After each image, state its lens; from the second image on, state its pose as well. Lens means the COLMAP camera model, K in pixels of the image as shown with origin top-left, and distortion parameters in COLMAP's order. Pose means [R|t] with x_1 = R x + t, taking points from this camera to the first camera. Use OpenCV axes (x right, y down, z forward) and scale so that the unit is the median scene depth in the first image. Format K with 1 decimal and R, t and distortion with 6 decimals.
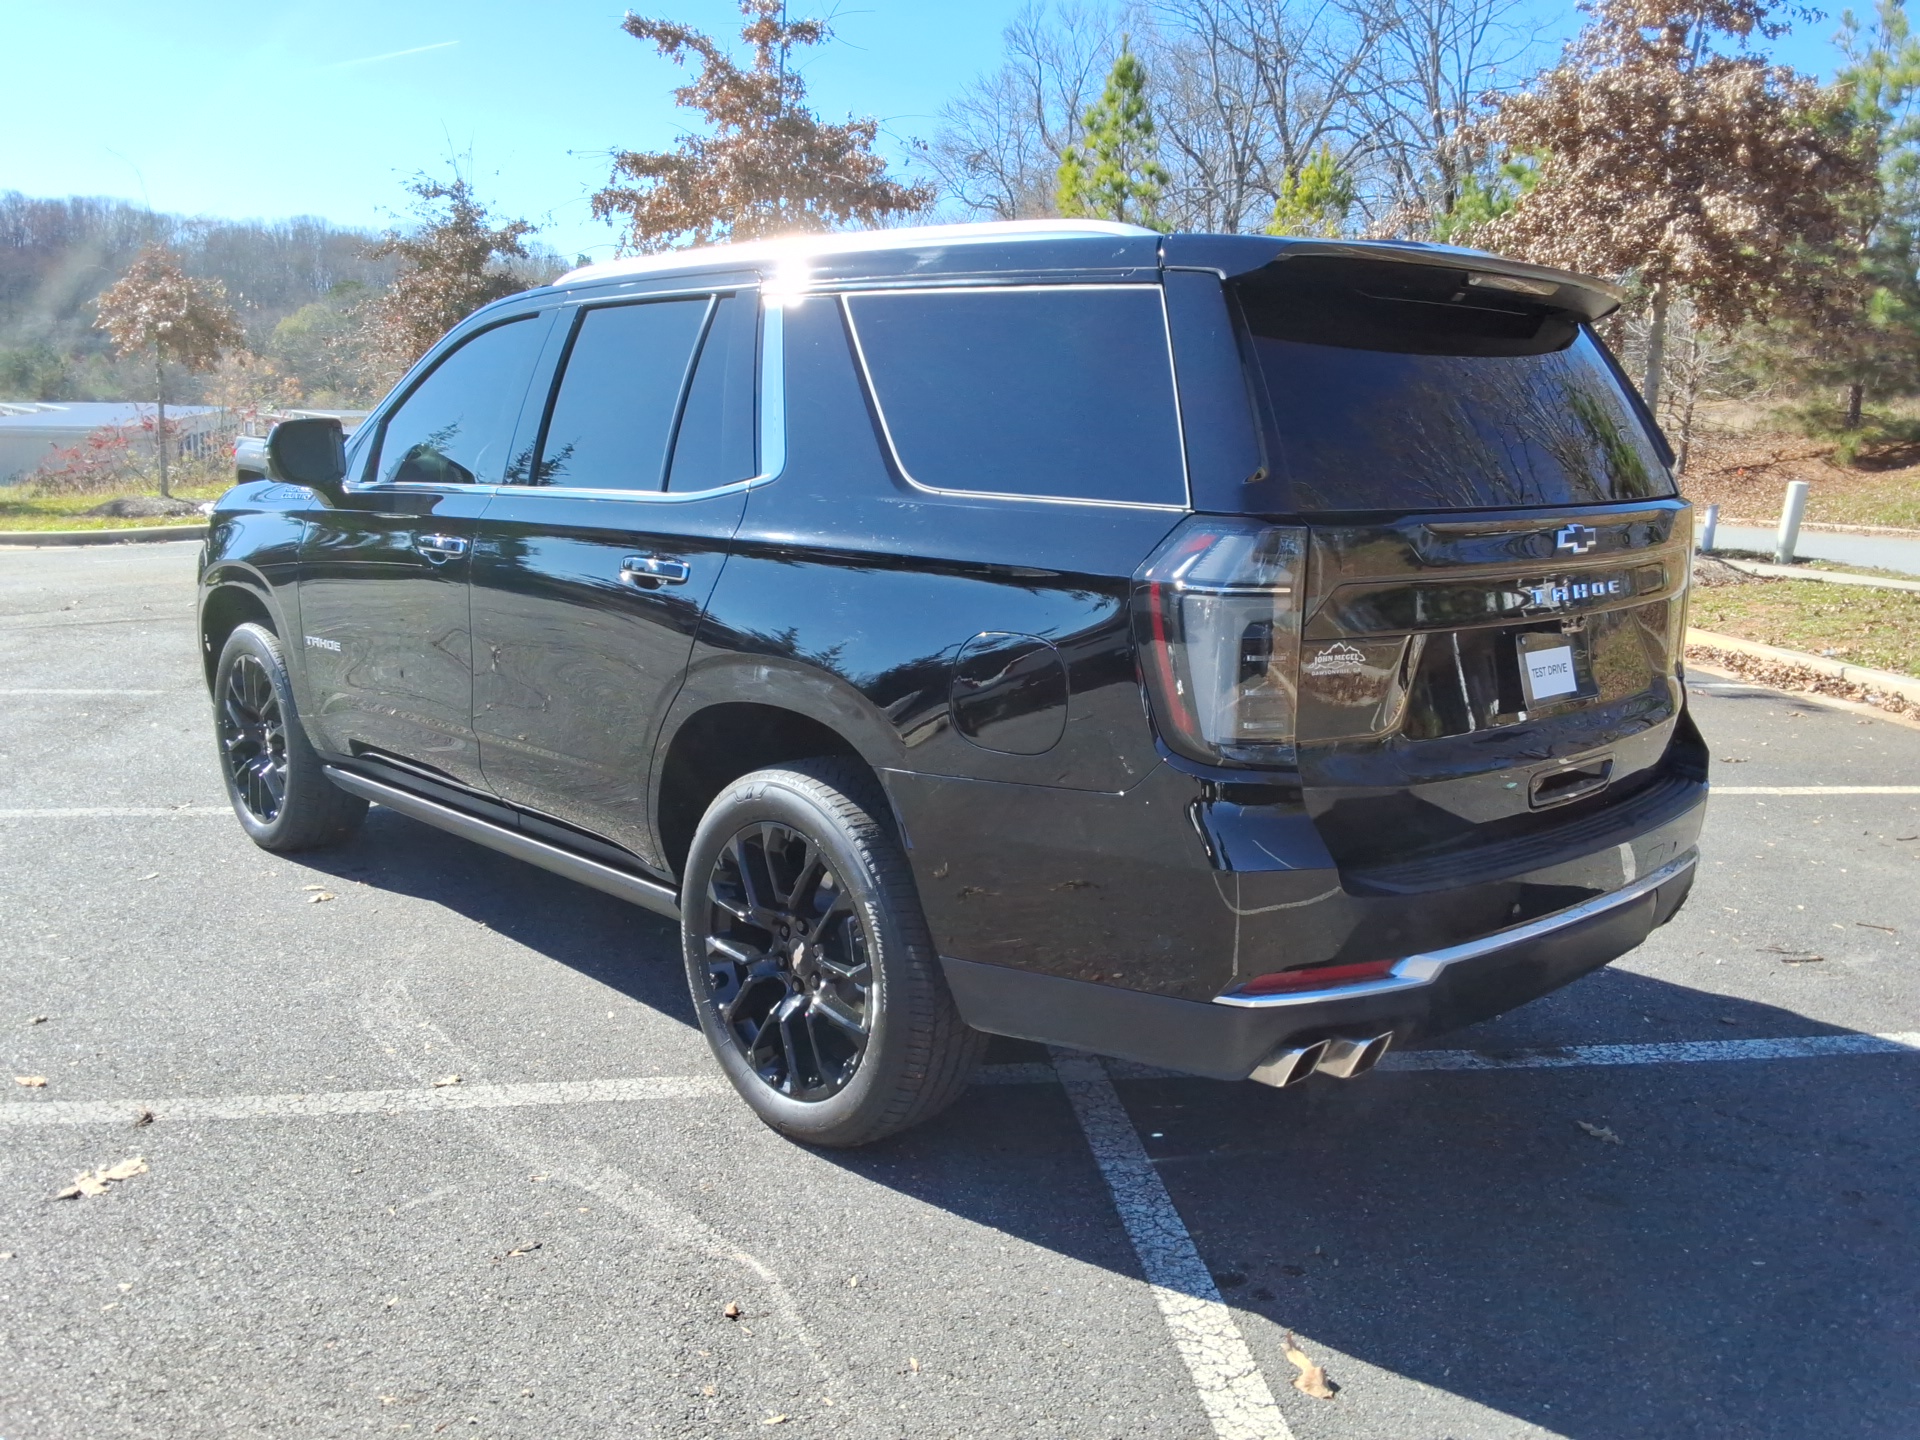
lens RADIAL K [[1550.1, 0, 964.3], [0, 1550.1, 699.3], [0, 0, 1]] dist [0.083378, -0.138765]
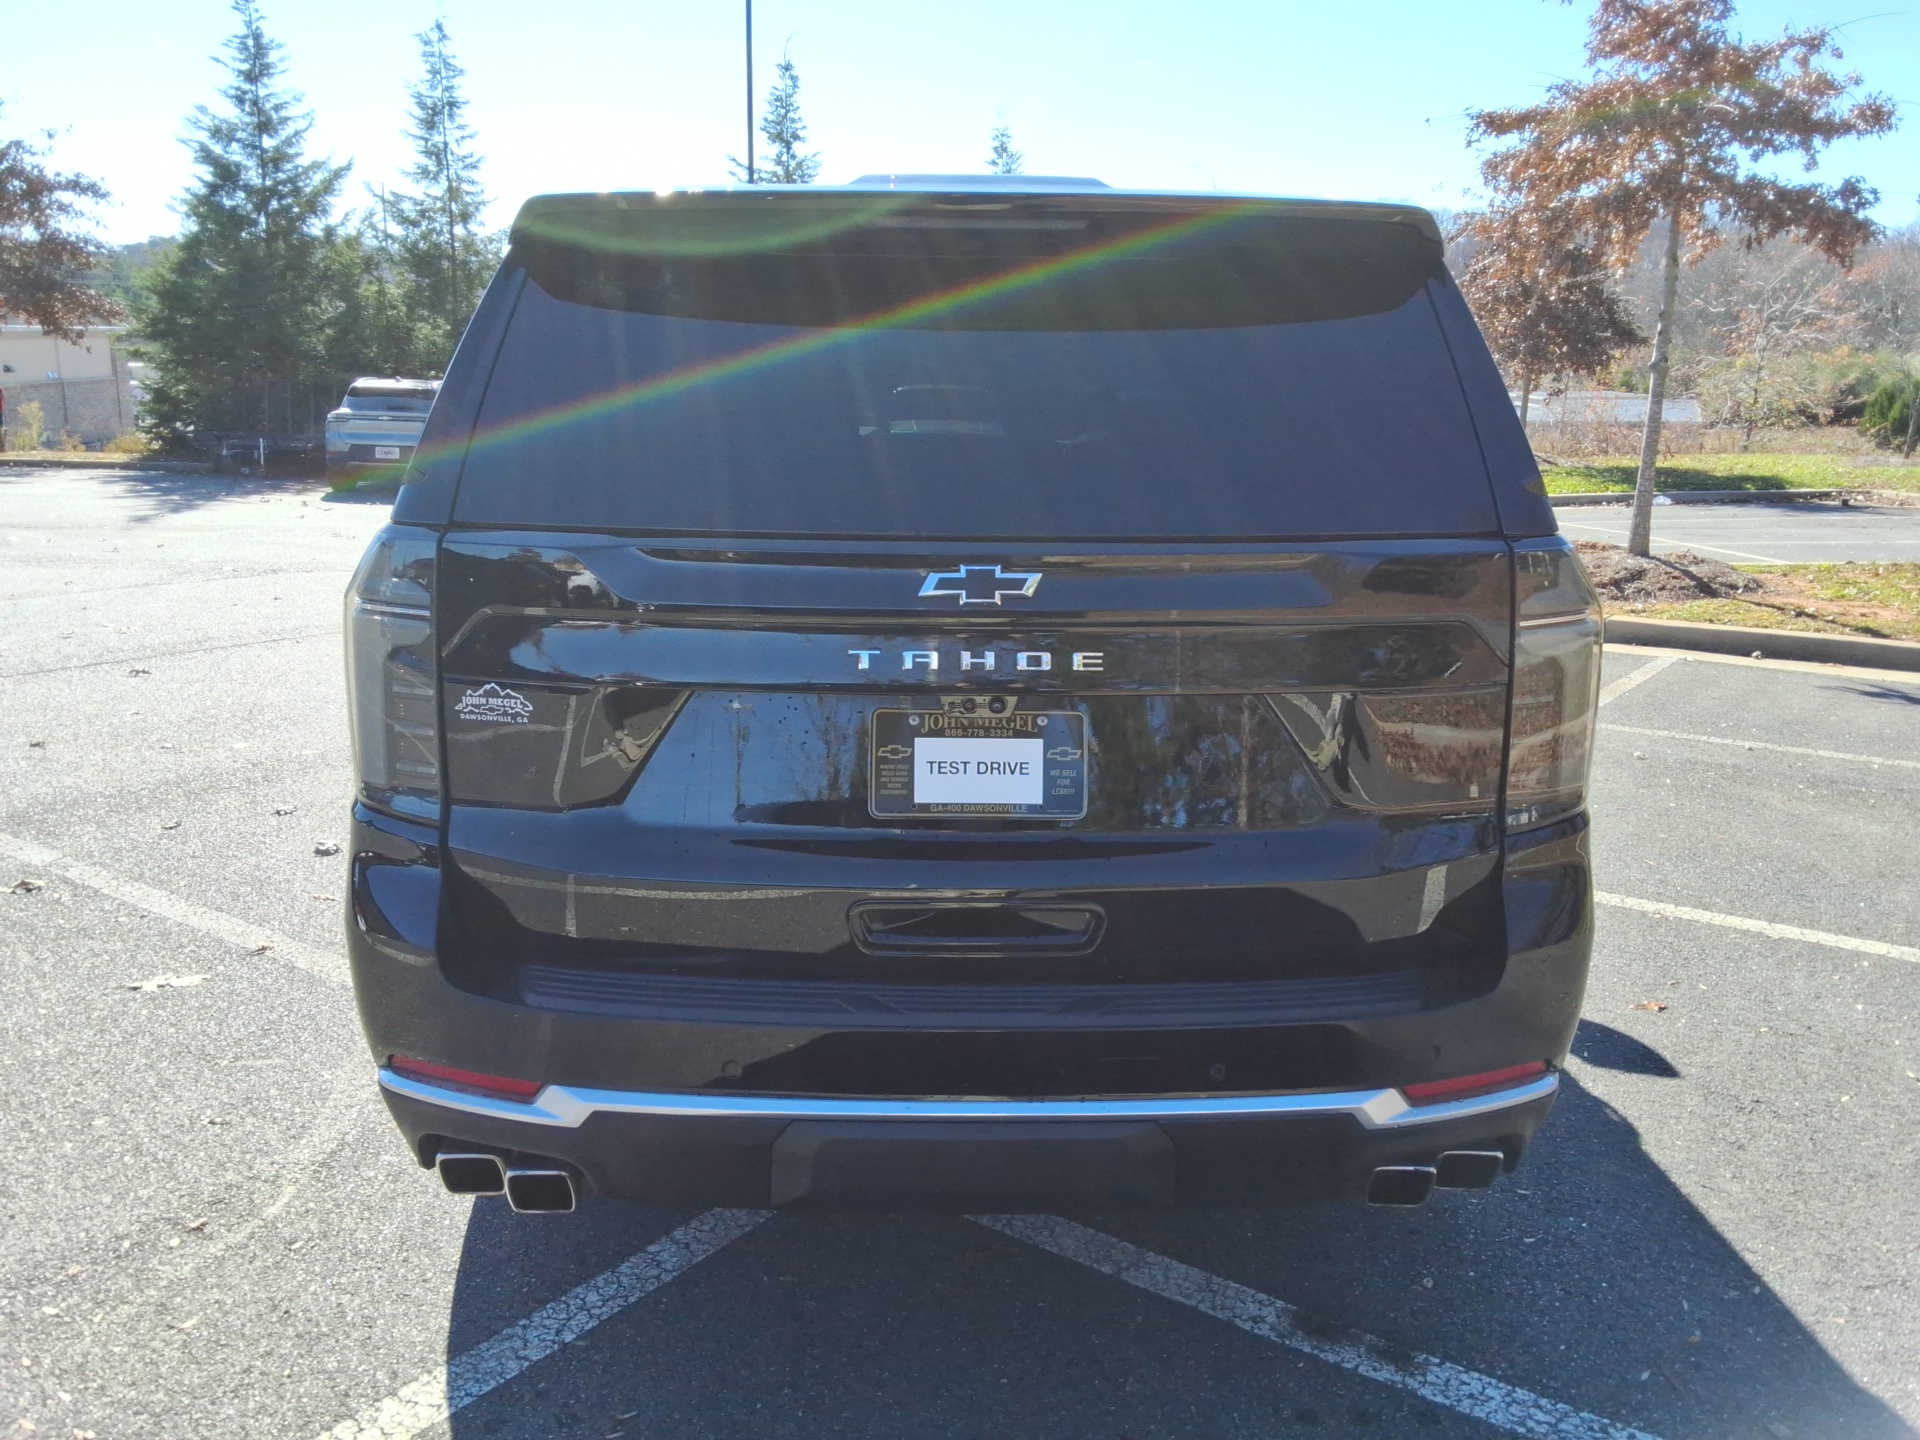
lens RADIAL K [[1524.6, 0, 959.7], [0, 1524.6, 731.8], [0, 0, 1]] dist [0.100351, -0.145584]
pose [[0.735733, 0.136679, -0.663337, 0.227457], [-0.115372, 0.990402, 0.076106, -0.023901], [0.667373, 0.020537, 0.744441, 0.133966]]
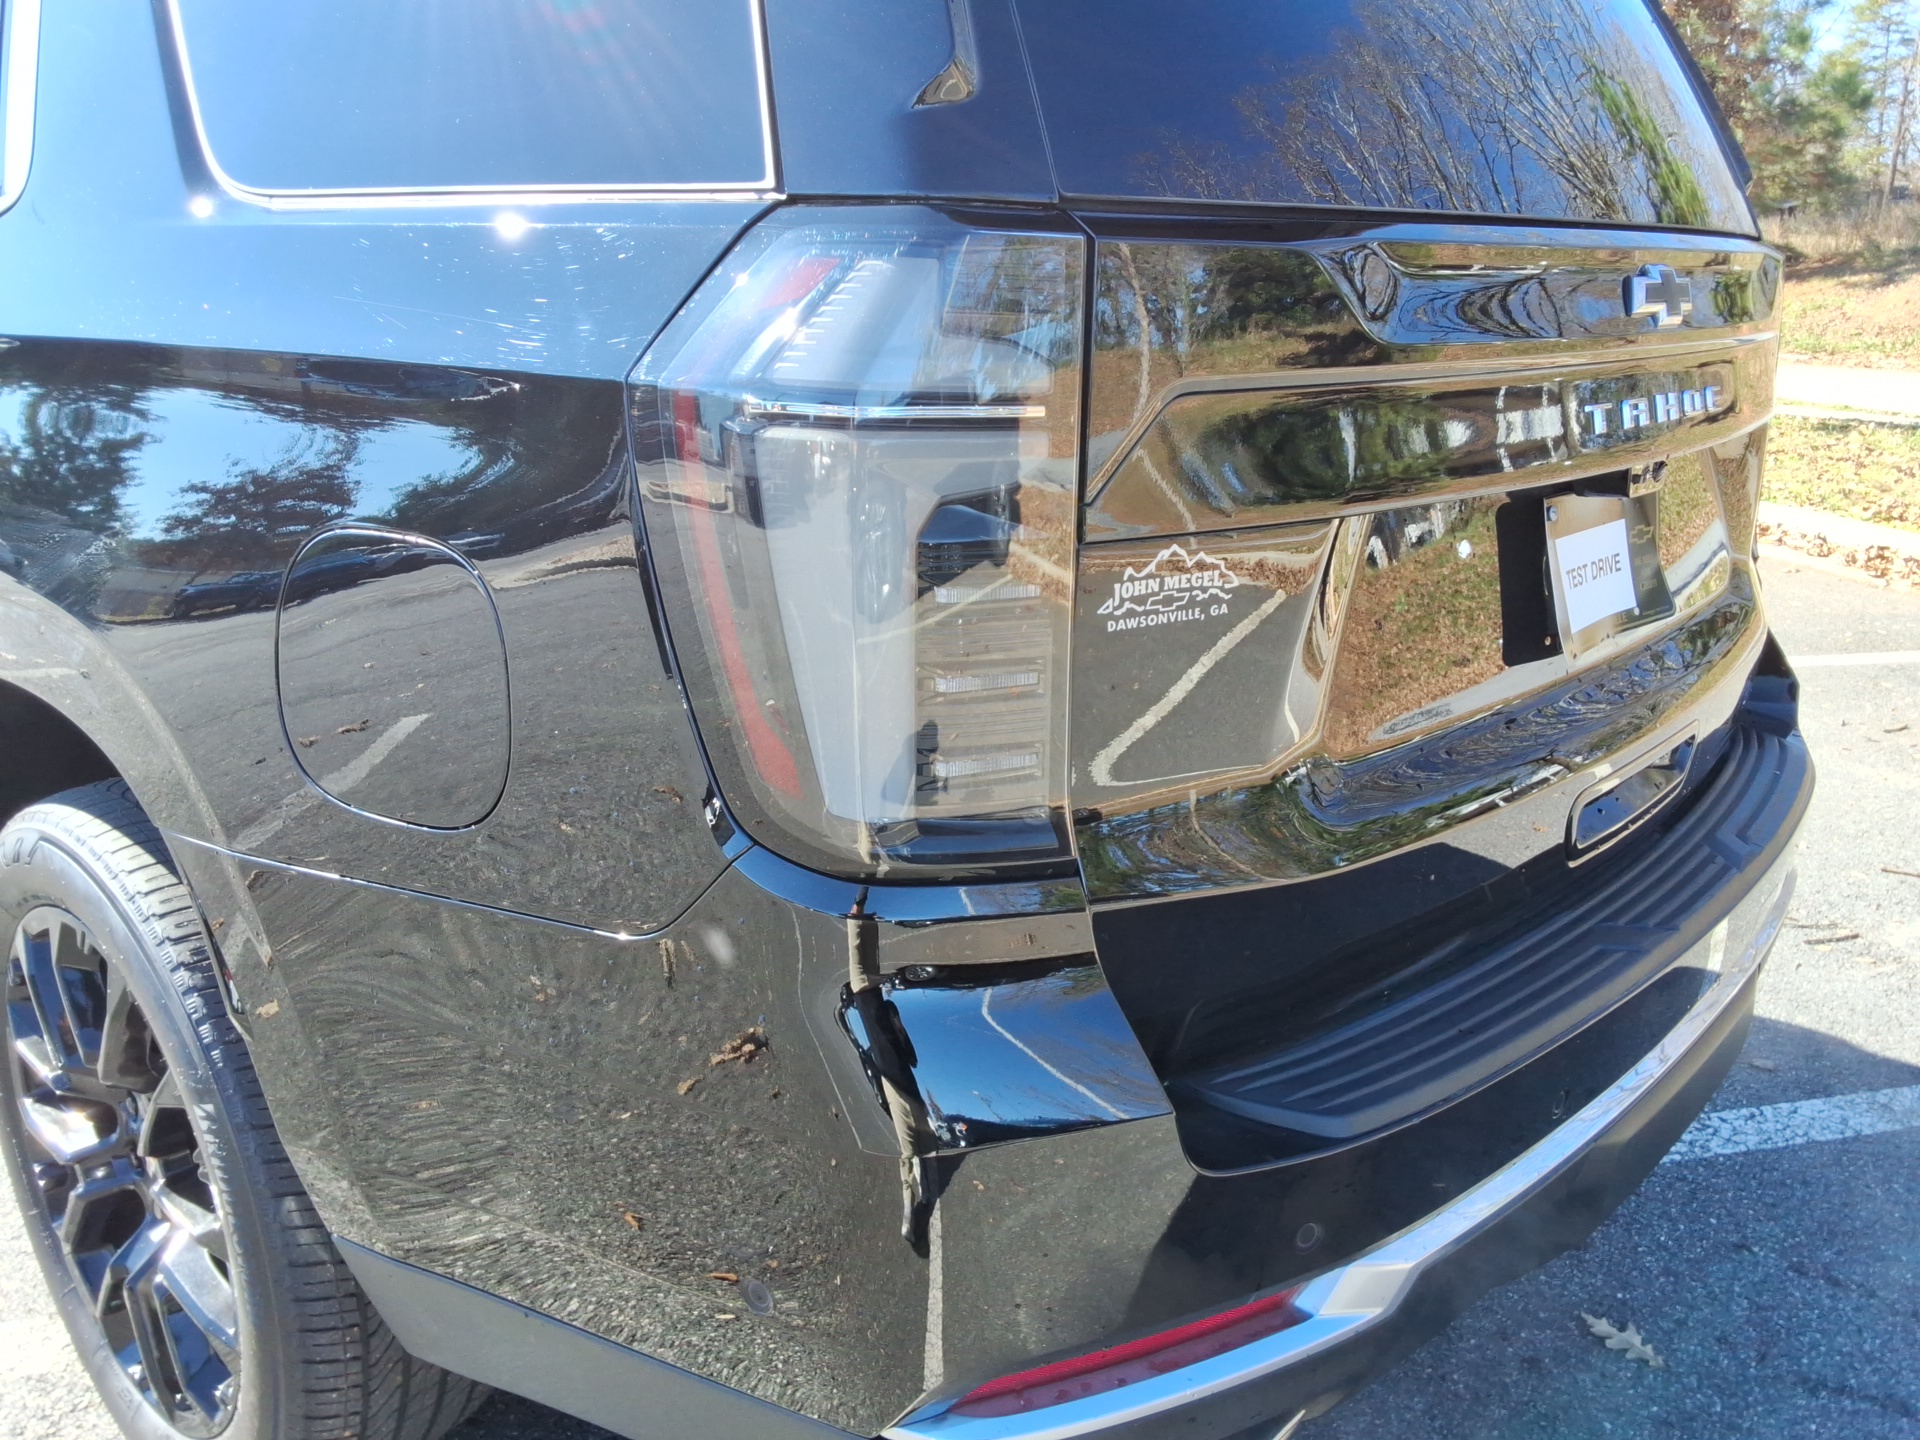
lens RADIAL K [[1541.9, 0, 969.3], [0, 1541.9, 719.0], [0, 0, 1]] dist [0.063109, -0.088594]
pose [[0.995581, -0.033898, 0.087575, 0.036410], [0.023931, 0.993368, 0.112459, -0.008965], [-0.090807, -0.109866, 0.989790, 0.145512]]
